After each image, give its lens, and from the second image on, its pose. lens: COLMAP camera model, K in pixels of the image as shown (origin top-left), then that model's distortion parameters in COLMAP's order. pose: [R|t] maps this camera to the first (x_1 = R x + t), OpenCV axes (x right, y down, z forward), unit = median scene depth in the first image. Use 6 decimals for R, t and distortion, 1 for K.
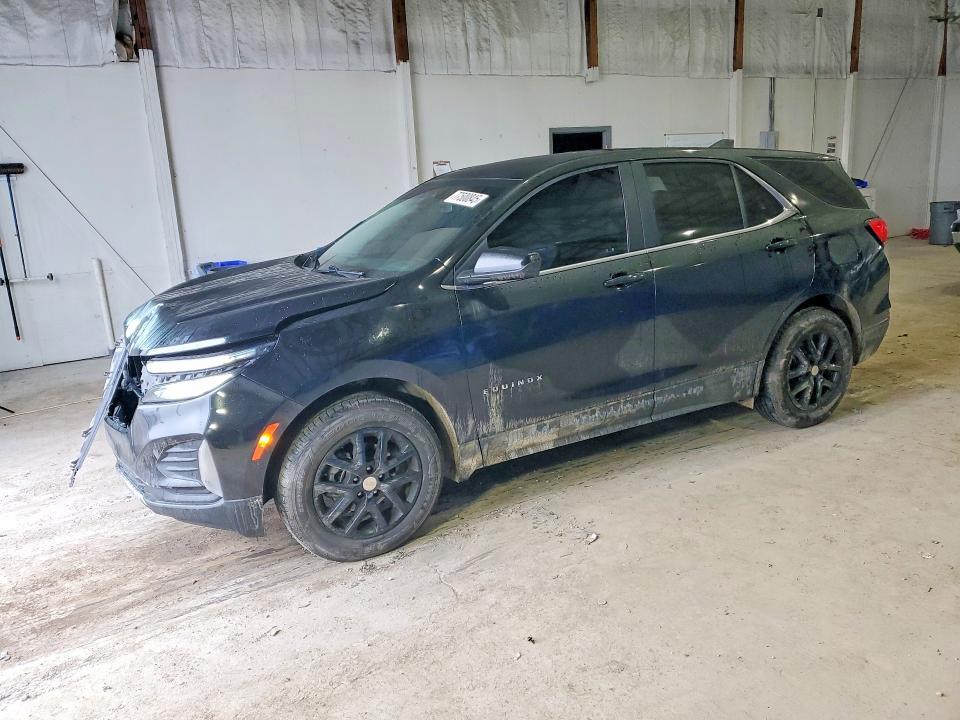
lens RADIAL K [[763.9, 0, 480.0], [0, 763.9, 360.0], [0, 0, 1]] dist [0.001140, 0.012038]
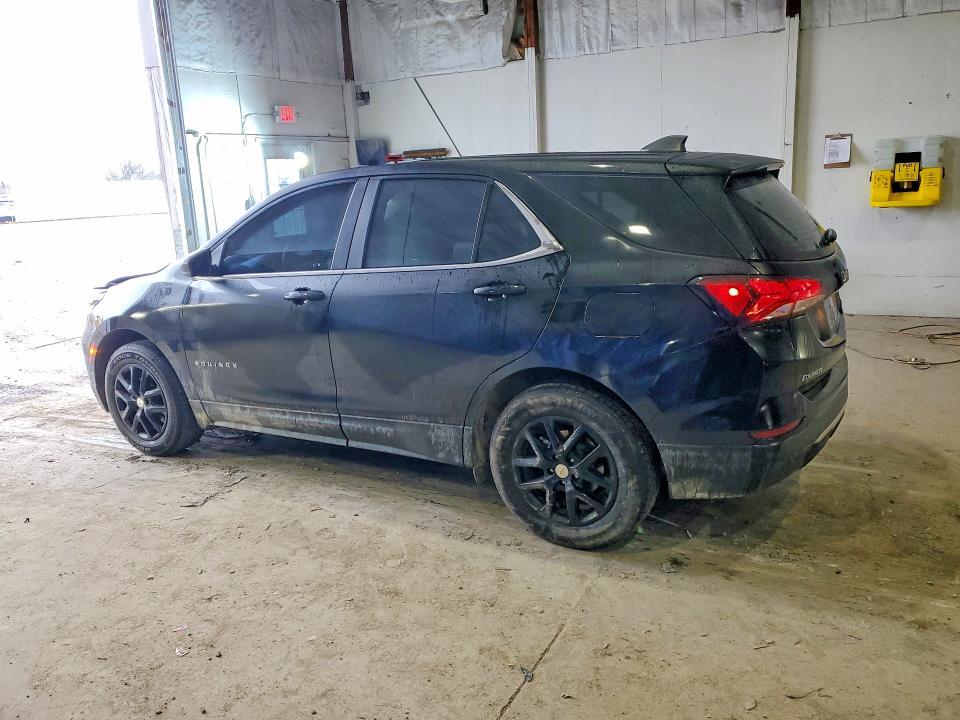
lens RADIAL K [[763.9, 0, 480.0], [0, 763.9, 360.0], [0, 0, 1]] dist [0.001140, 0.012038]
pose [[0.504623, 0.236524, -0.830309, 0.607718], [-0.180976, 0.969352, 0.166144, -0.121756], [0.844159, 0.066426, 0.531962, 0.341965]]
